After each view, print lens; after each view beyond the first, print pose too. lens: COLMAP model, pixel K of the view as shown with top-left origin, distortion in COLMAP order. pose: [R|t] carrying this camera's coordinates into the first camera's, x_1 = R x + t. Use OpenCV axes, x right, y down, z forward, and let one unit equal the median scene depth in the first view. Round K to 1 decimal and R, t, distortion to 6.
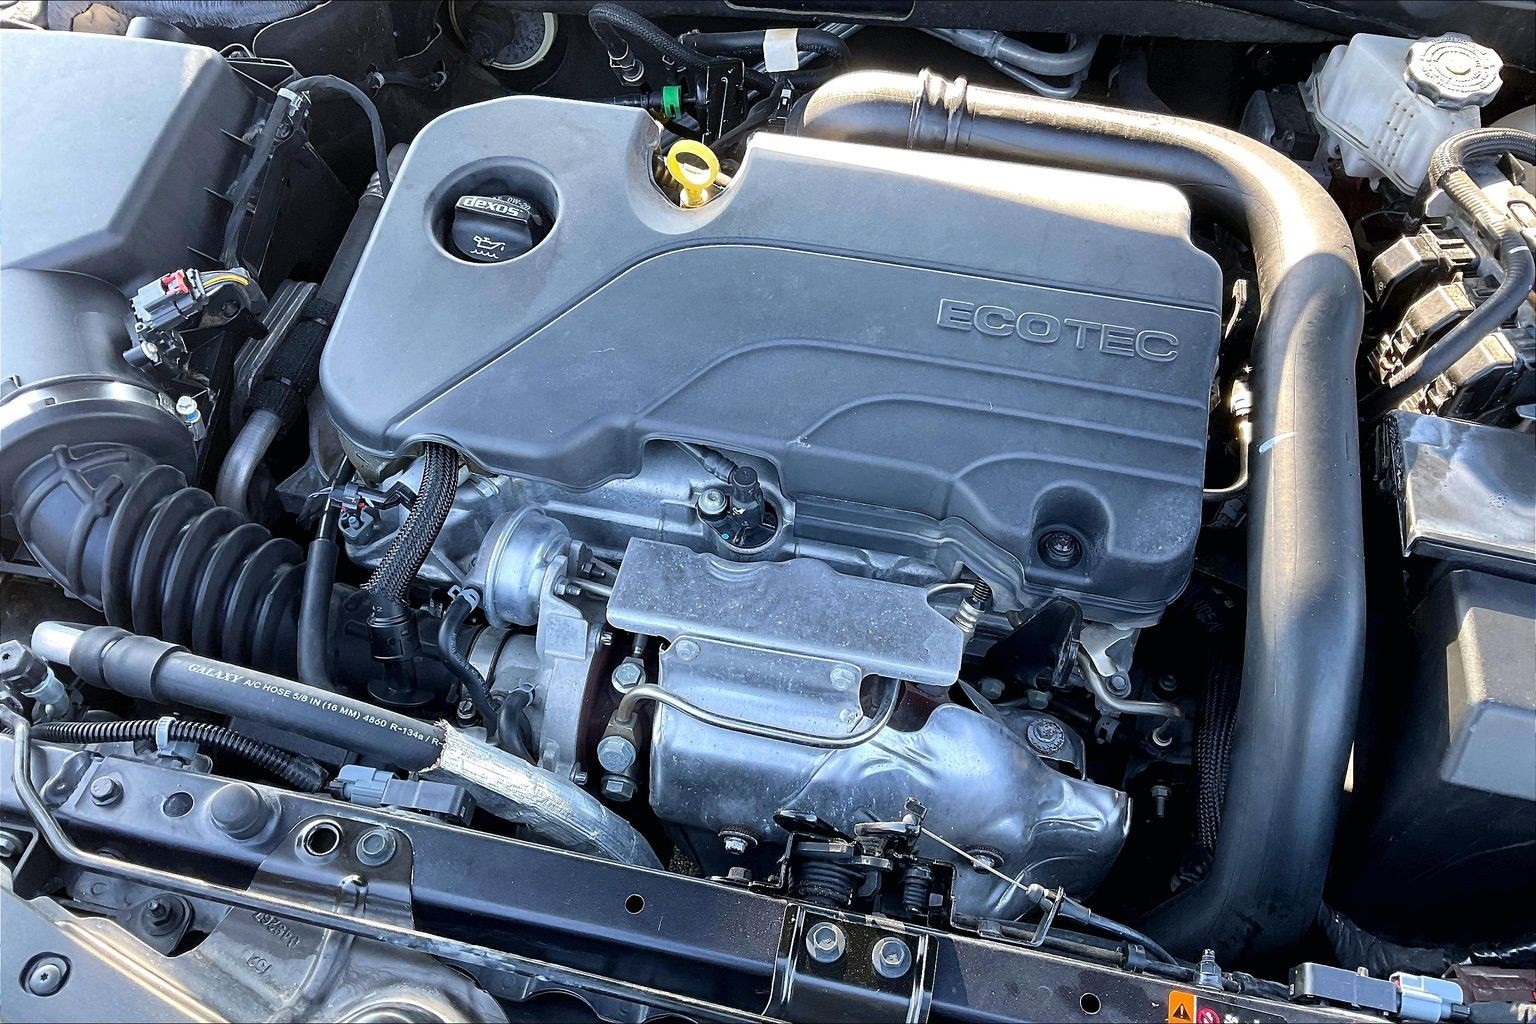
lens RADIAL K [[1277.2, 0, 767.4], [0, 1277.2, 522.3], [0, 0, 1]] dist [0.078476, -0.152147]
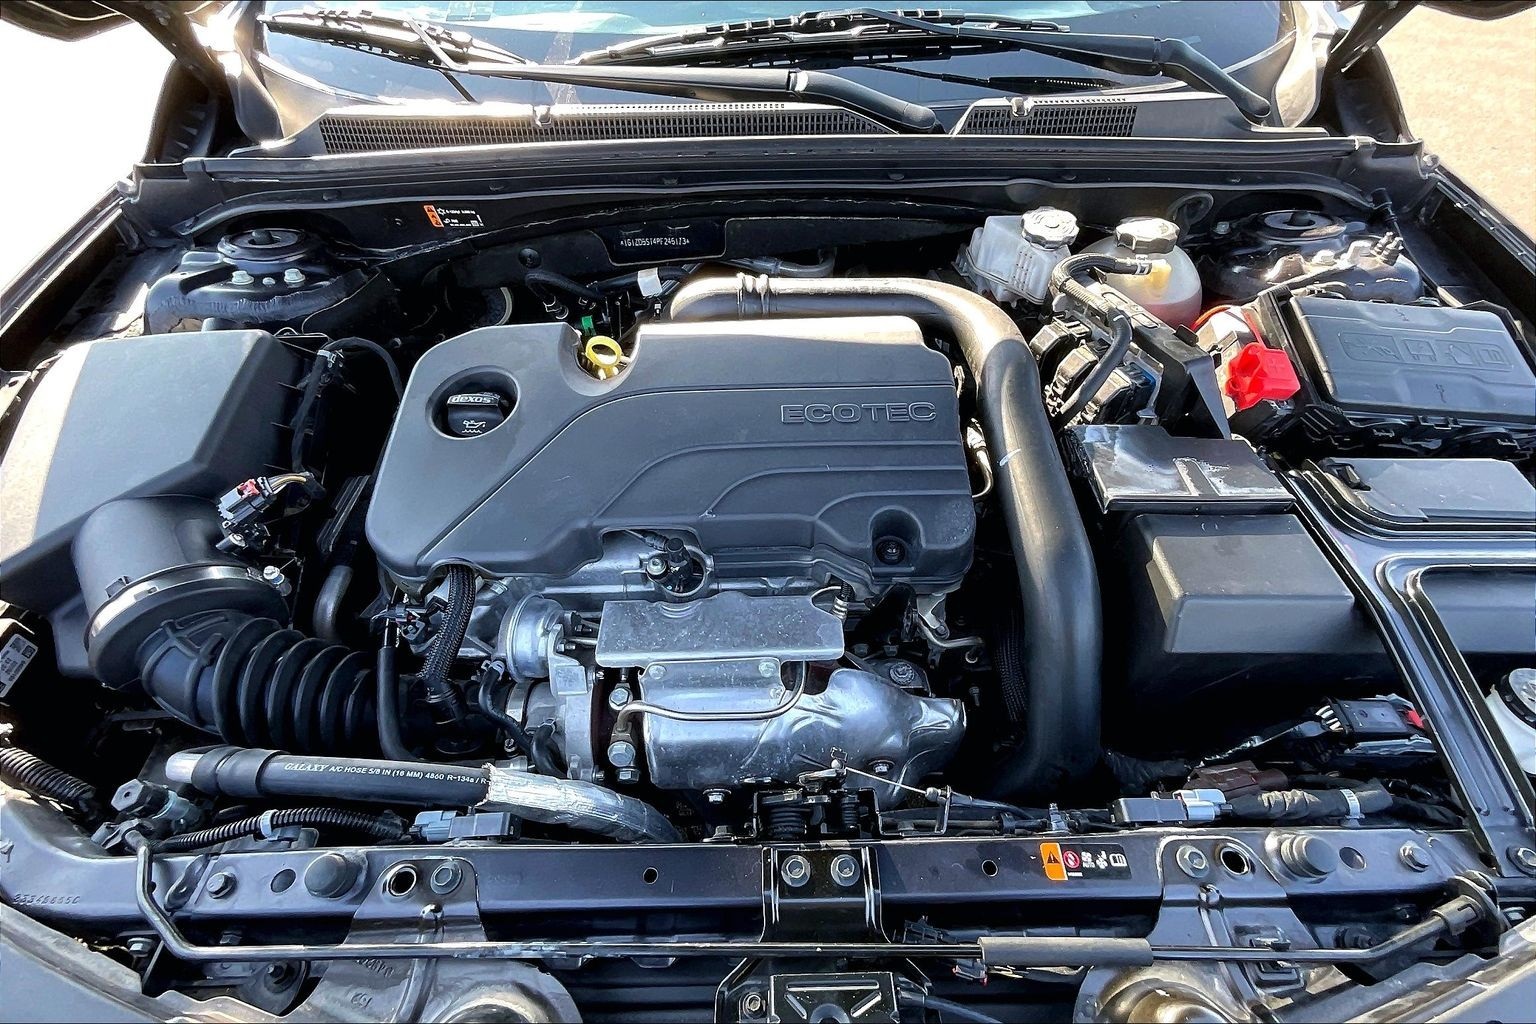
lens RADIAL K [[617.4, 0, 771.7], [0, 617.4, 515.5], [0, 0, 1]] dist [-0.003674, -0.000479]
pose [[0.973616, -0.186390, 0.131649, 0.003880], [0.195445, 0.978909, -0.059477, -0.005128], [-0.117786, 0.083637, 0.989511, 0.284079]]
